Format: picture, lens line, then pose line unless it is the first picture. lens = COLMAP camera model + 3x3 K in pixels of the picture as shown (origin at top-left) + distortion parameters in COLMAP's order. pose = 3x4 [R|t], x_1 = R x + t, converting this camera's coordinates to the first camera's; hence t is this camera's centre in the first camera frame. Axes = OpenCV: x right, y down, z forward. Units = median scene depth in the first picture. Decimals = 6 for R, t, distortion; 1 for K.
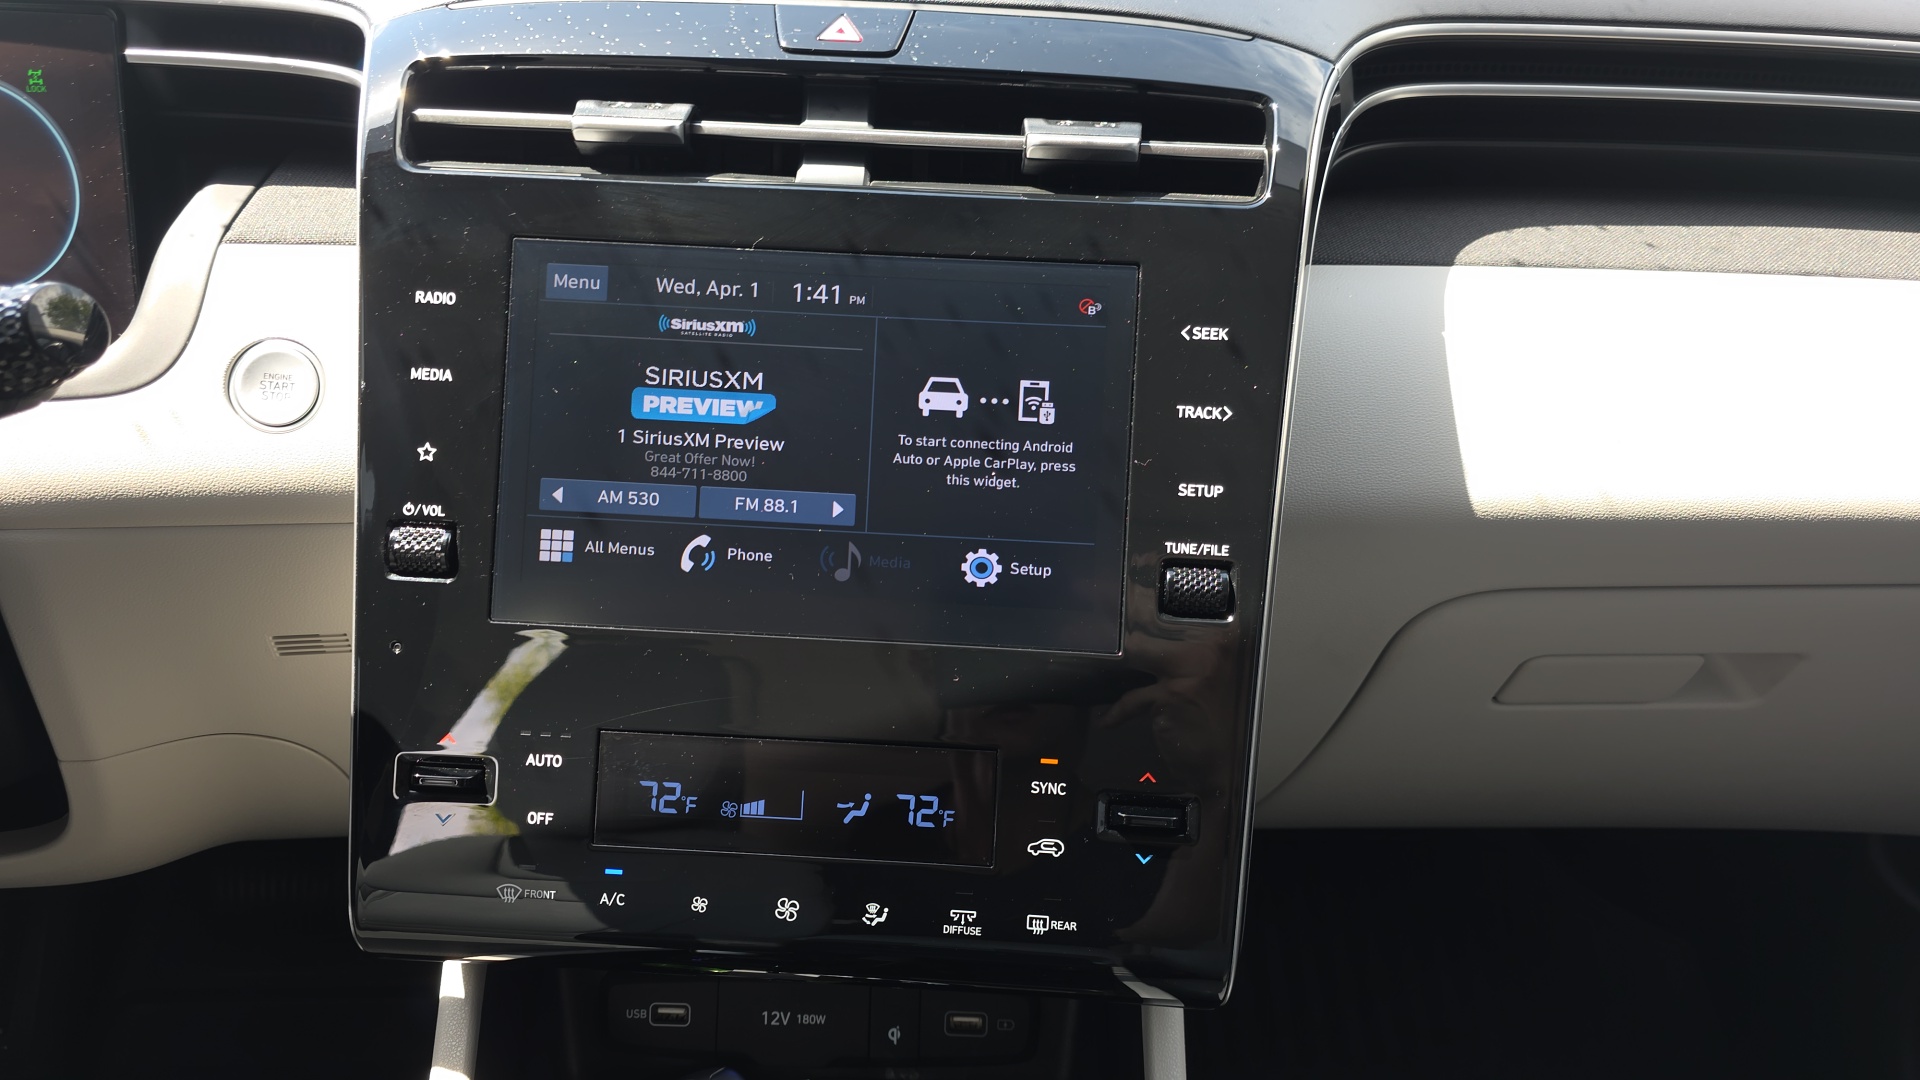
lens RADIAL K [[1298.8, 0, 948.8], [0, 1298.8, 566.0], [0, 0, 1]] dist [0.051014, -0.053864]
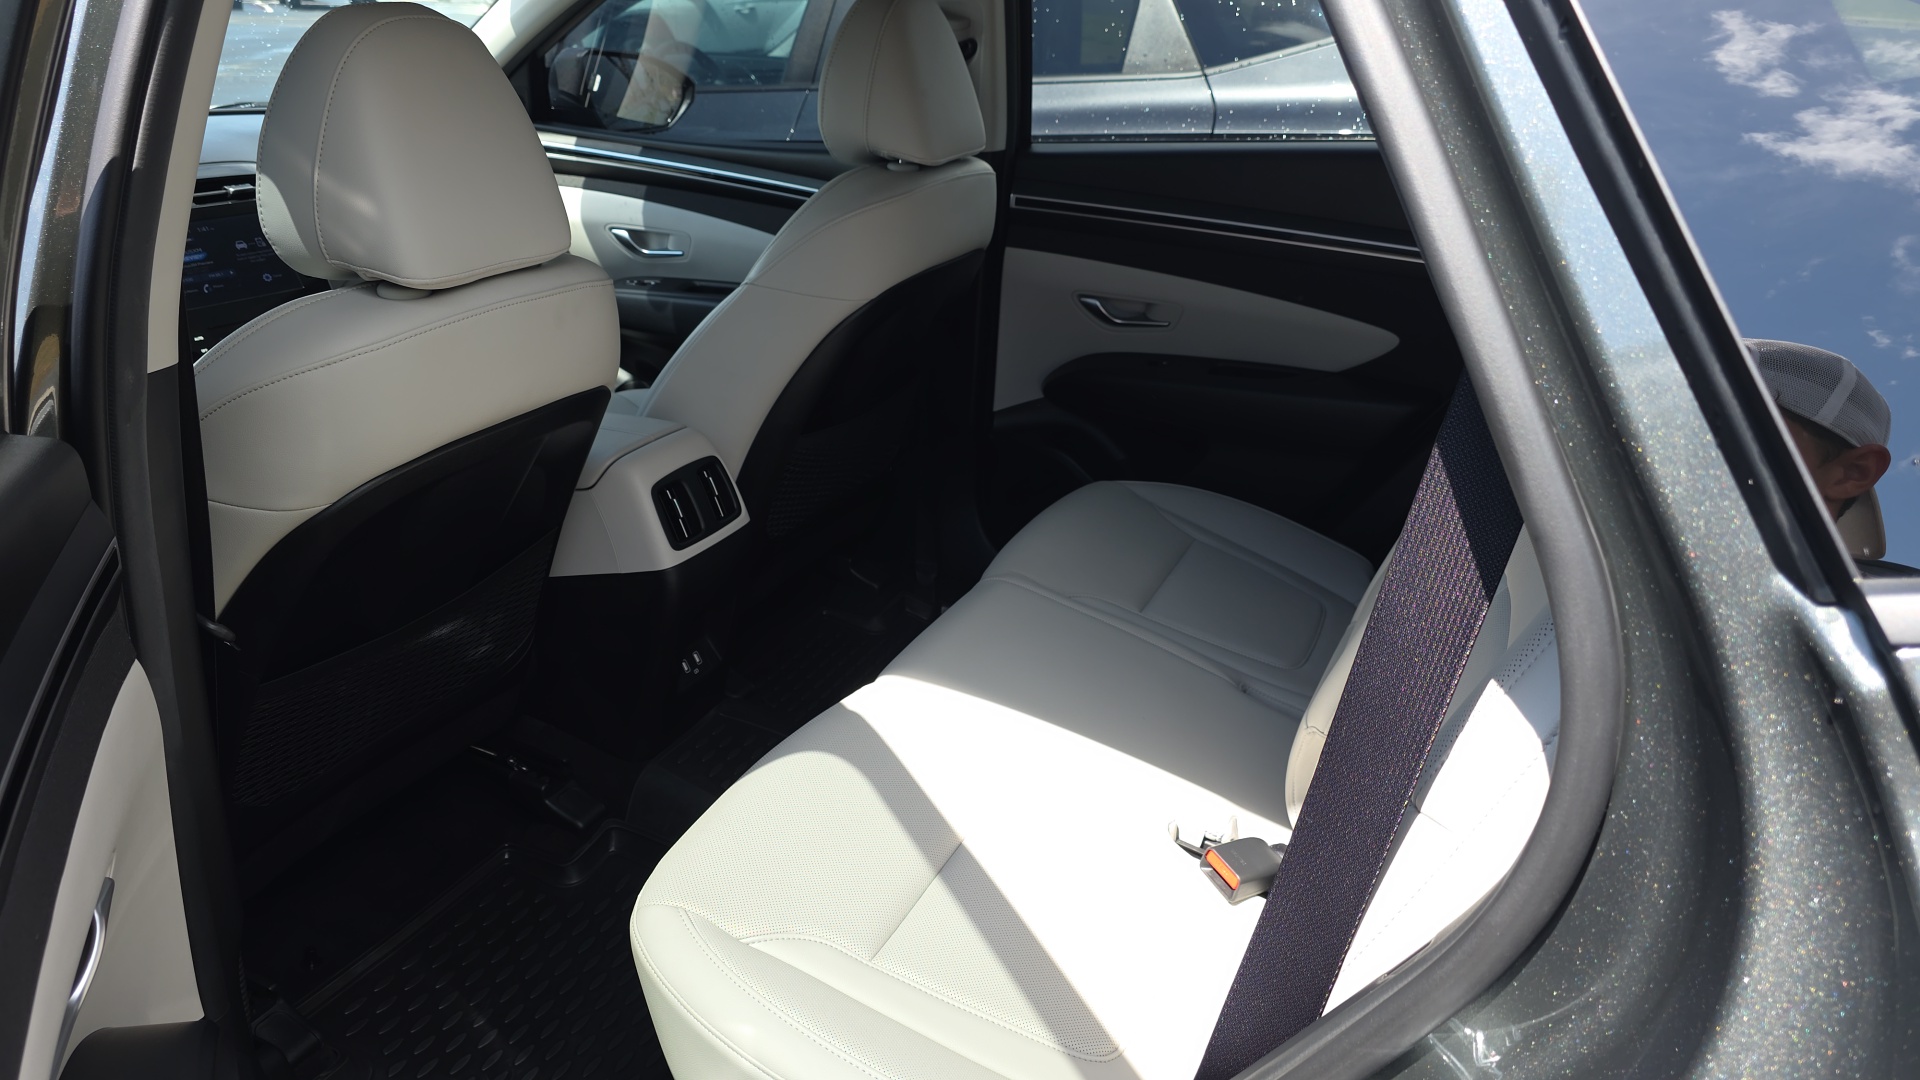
lens RADIAL K [[1298.8, 0, 965.8], [0, 1298.8, 532.9], [0, 0, 1]] dist [0.051014, -0.053864]
pose [[0.489396, -0.362829, 0.792999, -2.815915], [0.395227, 0.902869, 0.169186, 1.021761], [-0.777359, 0.230615, 0.585260, -3.501939]]
